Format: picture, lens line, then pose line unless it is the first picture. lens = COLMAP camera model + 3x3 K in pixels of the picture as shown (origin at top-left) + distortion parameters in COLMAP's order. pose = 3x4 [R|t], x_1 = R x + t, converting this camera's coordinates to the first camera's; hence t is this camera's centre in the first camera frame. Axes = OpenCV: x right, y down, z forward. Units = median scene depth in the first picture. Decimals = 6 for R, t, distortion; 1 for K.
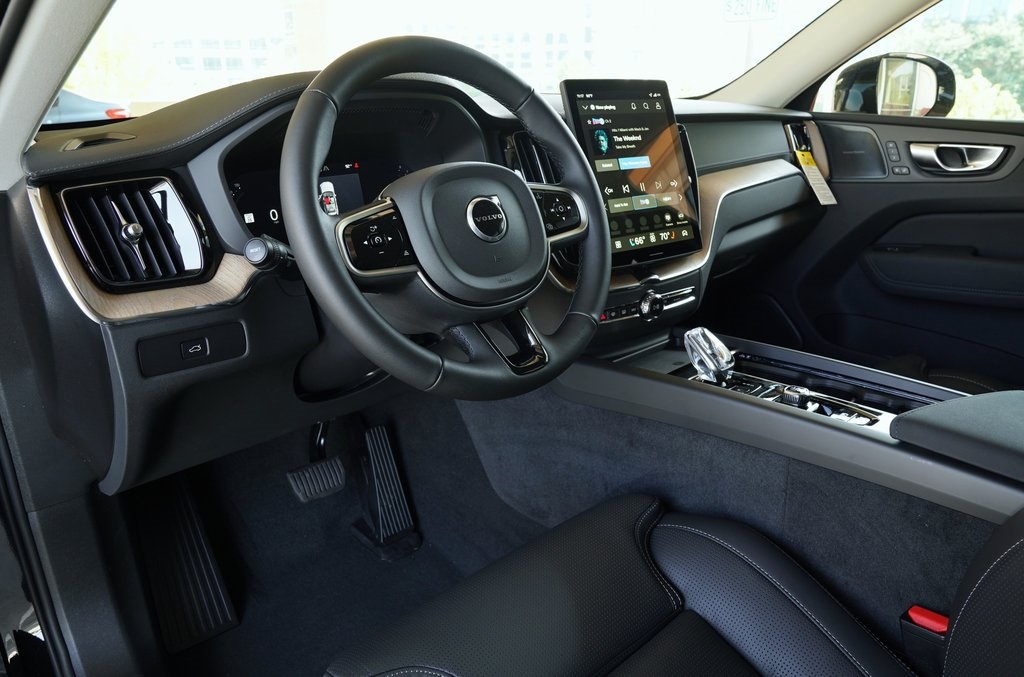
lens RADIAL K [[698.7, 0, 512.0], [0, 698.7, 338.5], [0, 0, 1]] dist [-0.121742, 0.084274]
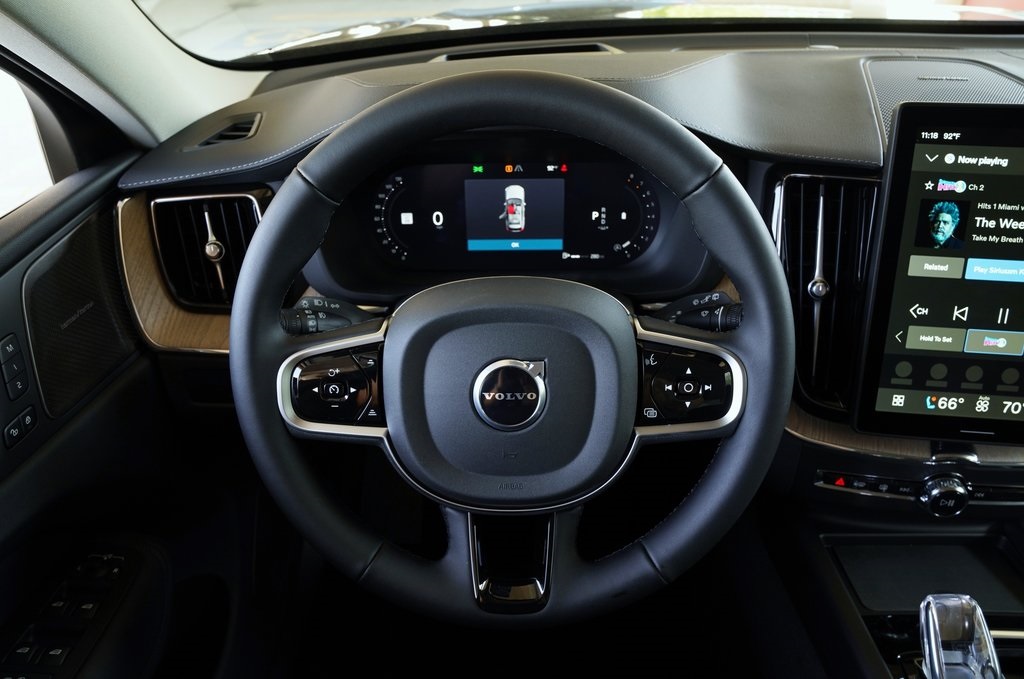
lens RADIAL K [[698.7, 0, 512.0], [0, 698.7, 339.5], [0, 0, 1]] dist [-0.121742, 0.084274]
pose [[0.732798, 0.383364, -0.562173, 0.216563], [-0.226230, 0.916449, 0.330063, -0.299879], [0.641737, -0.114689, 0.758301, 0.351358]]
